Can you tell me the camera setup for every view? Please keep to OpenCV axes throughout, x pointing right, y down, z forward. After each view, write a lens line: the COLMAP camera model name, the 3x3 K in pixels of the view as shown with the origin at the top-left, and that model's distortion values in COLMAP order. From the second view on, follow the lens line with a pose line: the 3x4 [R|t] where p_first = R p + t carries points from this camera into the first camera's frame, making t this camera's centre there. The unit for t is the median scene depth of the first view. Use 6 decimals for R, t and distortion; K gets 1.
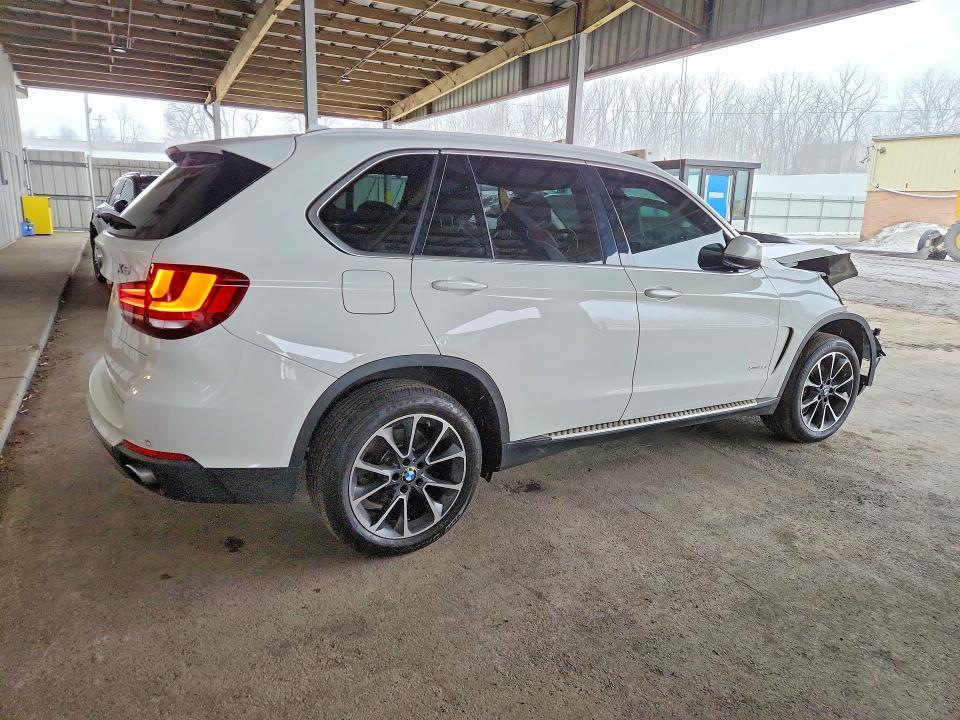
lens RADIAL K [[670.0, 0, 484.9], [0, 670.0, 361.5], [0, 0, 1]] dist [0.098703, -0.099600]
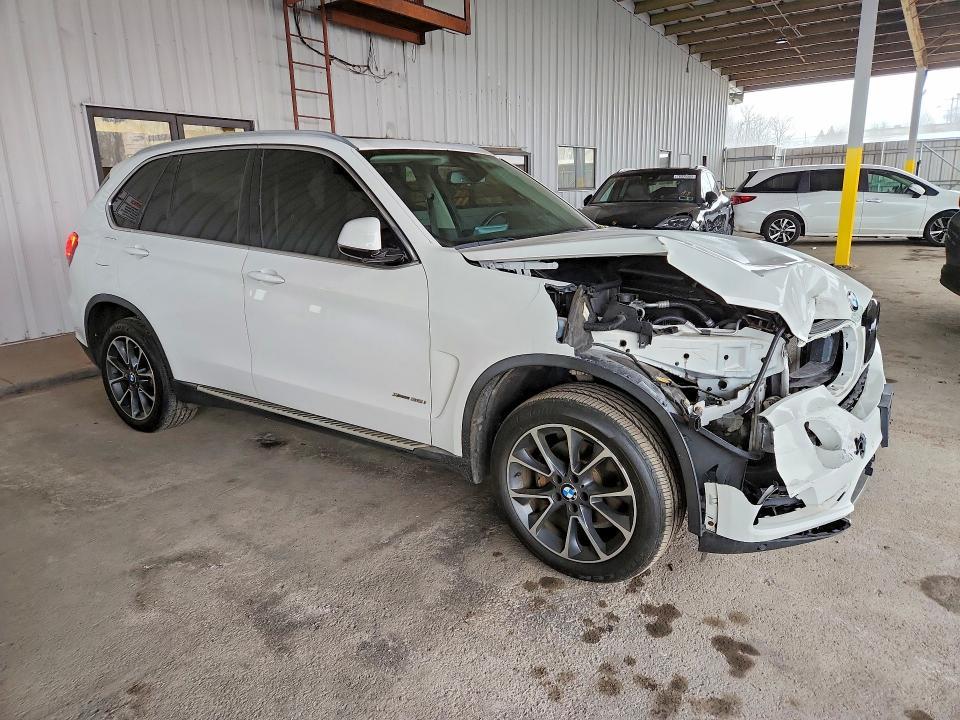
lens RADIAL K [[670.0, 0, 484.9], [0, 670.0, 361.5], [0, 0, 1]] dist [0.098703, -0.099600]
pose [[0.357345, 0.183669, -0.915735, 0.986647], [-0.168796, 0.977028, 0.130094, -0.125785], [0.918592, 0.108084, 0.380139, 0.723003]]
